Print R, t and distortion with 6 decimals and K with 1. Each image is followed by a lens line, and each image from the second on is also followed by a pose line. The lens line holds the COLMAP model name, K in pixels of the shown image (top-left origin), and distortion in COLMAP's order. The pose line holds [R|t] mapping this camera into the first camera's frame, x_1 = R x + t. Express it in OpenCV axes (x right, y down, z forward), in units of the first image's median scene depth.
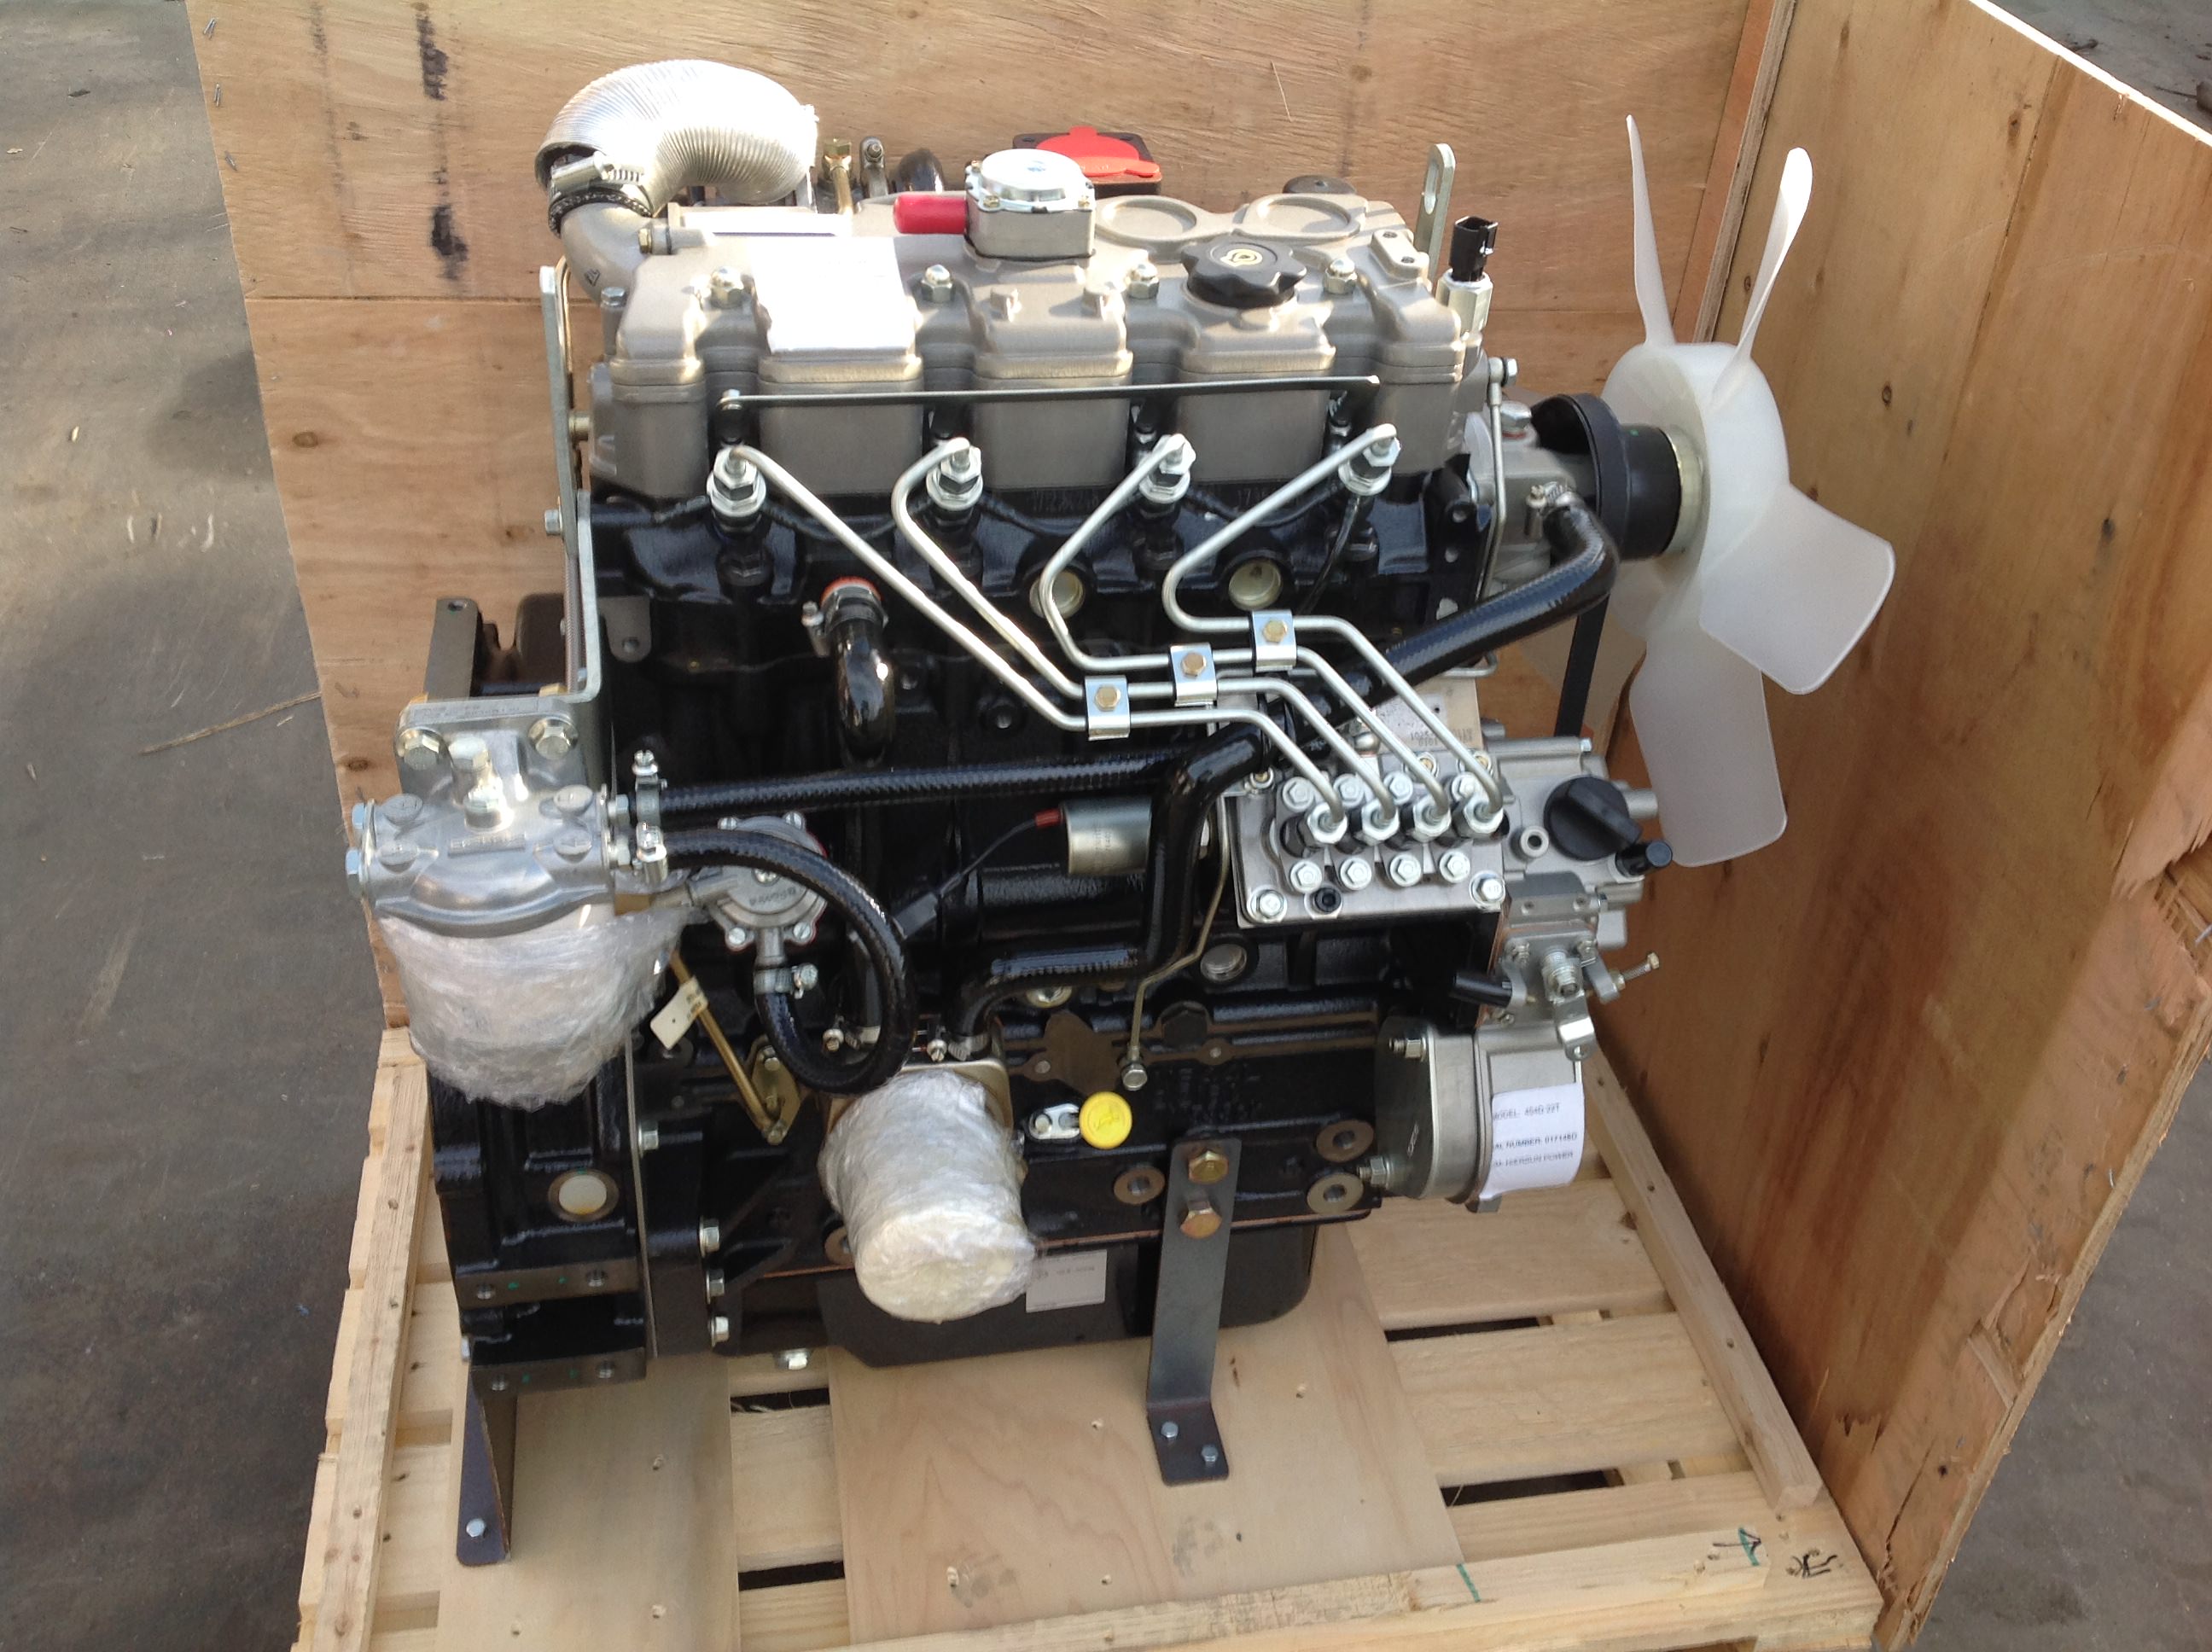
lens RADIAL K [[2176.7, 0, 1088.0], [0, 2176.7, 820.6], [0, 0, 1]] dist [-0.005405, 0.000000]
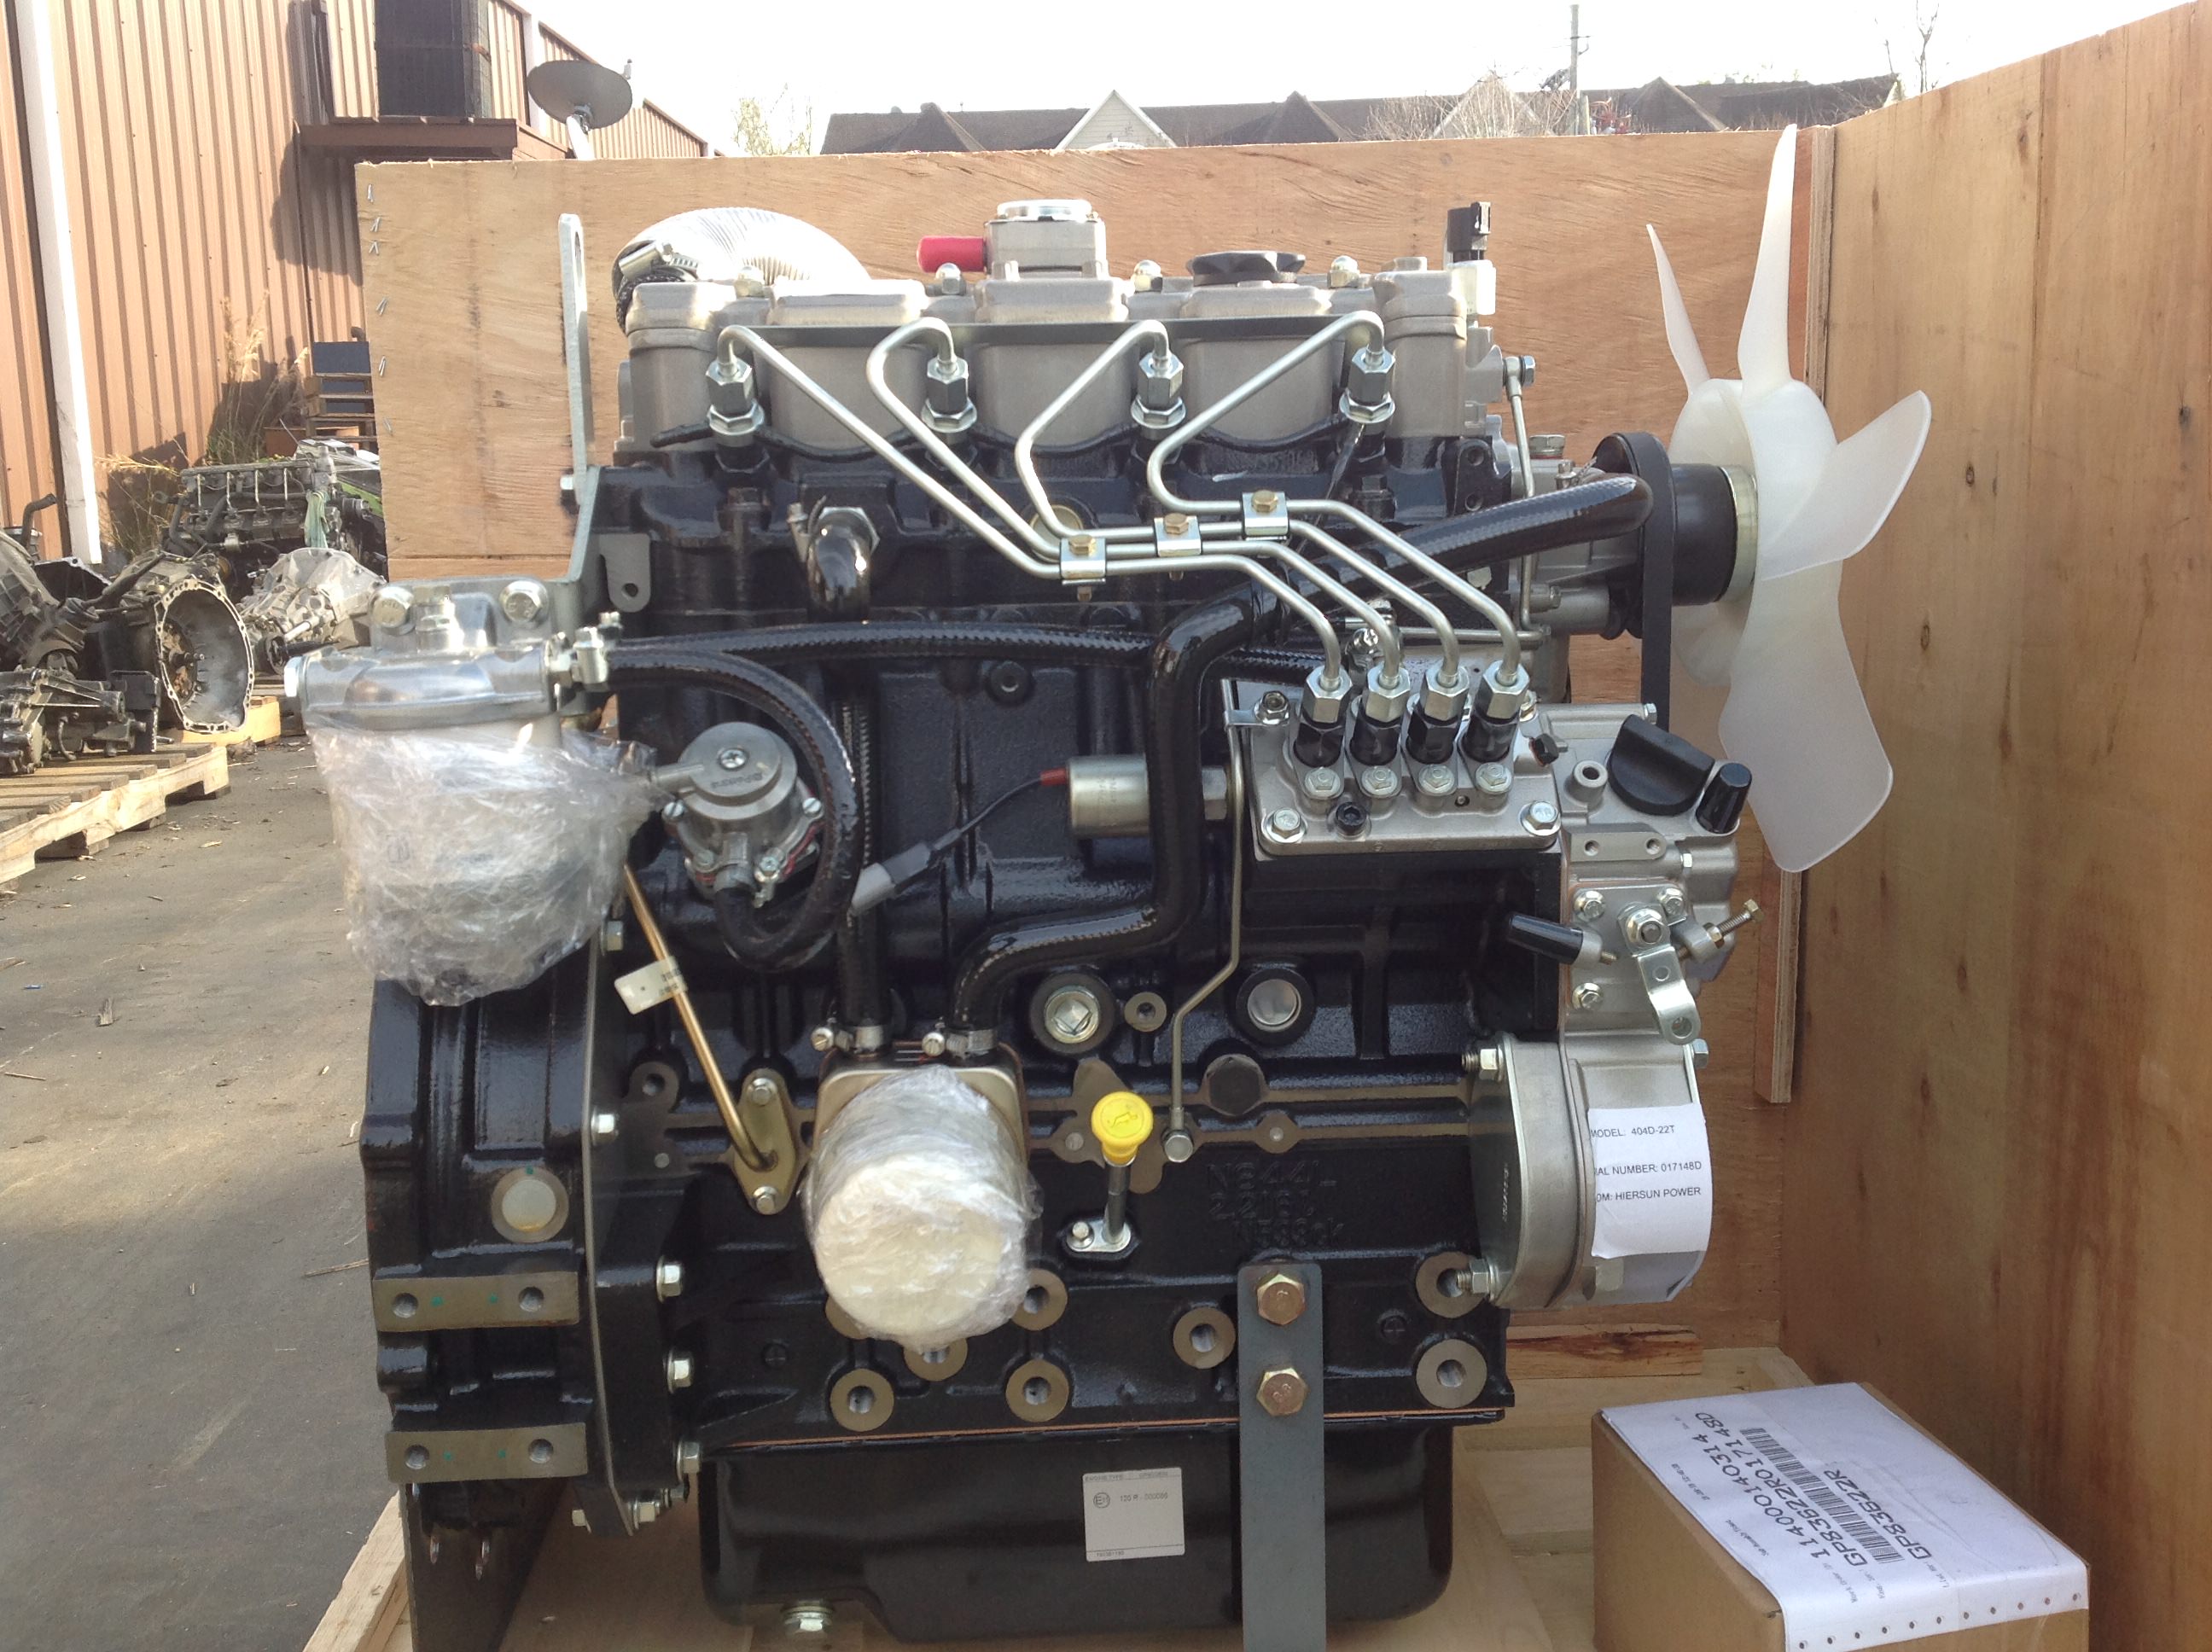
lens RADIAL K [[2176.7, 0, 1066.6], [0, 2176.7, 783.9], [0, 0, 1]] dist [-0.005405, 0.000000]
pose [[0.987869, -0.048099, -0.147650, 0.117367], [-0.024505, 0.890621, -0.454085, 0.399669], [0.153341, 0.452195, 0.878639, 0.172431]]
